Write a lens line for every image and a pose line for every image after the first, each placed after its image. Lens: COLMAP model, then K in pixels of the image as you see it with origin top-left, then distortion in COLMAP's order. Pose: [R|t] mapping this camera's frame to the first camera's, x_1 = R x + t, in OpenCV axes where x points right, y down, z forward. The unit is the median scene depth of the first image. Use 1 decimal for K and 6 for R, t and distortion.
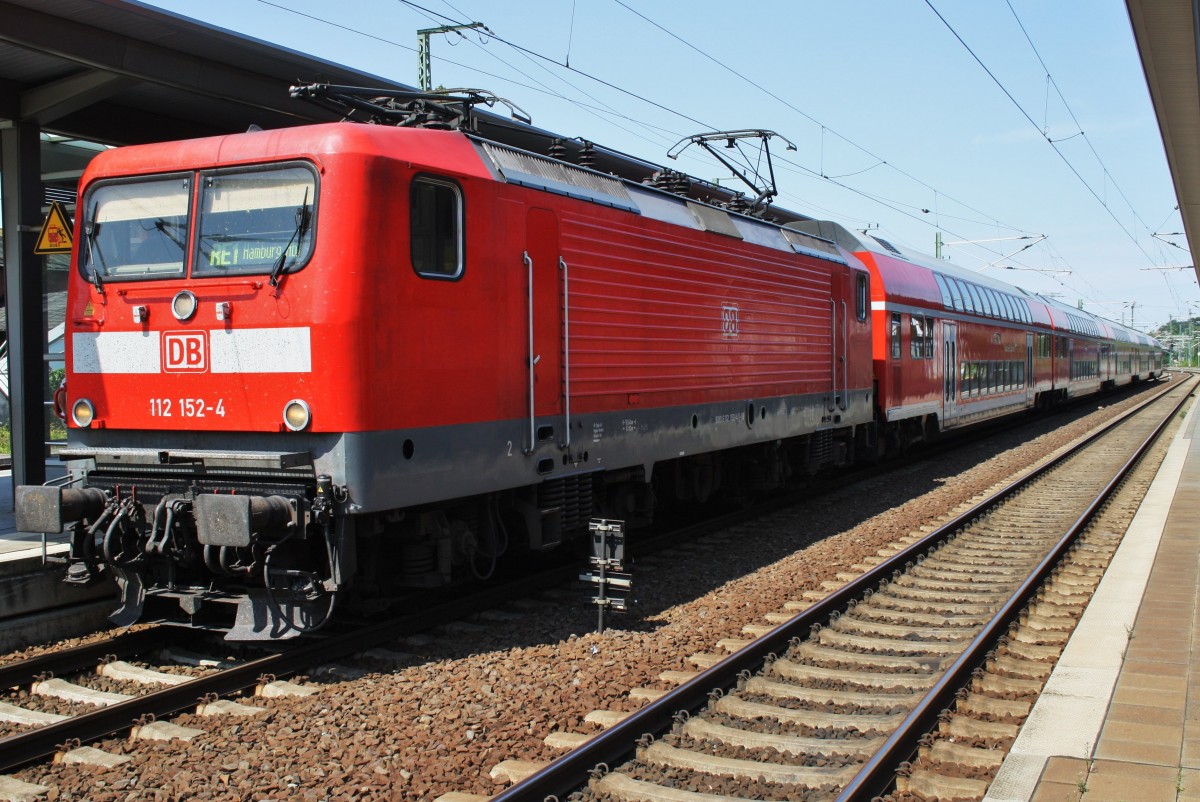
lens RADIAL K [[1246.9, 0, 600.0], [0, 1246.9, 401.0], [0, 0, 1]] dist [0.001835, -0.002600]
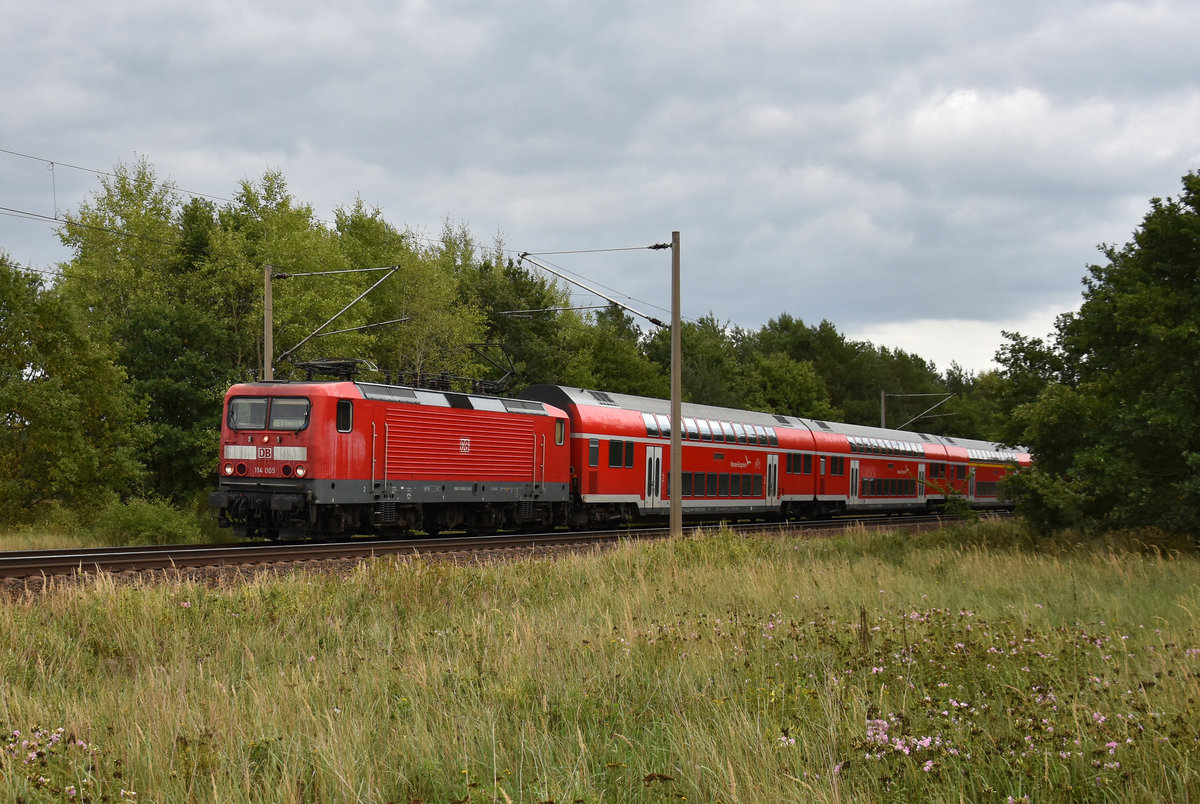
lens RADIAL K [[1936.7, 0, 600.0], [0, 1936.7, 402.0], [0, 0, 1]] dist [-0.004751, -0.033881]
pose [[0.997926, 0.037721, 0.052162, 0.247920], [-0.034214, 0.997195, -0.066569, 0.124748], [-0.054527, 0.064647, 0.996417, -3.786753]]
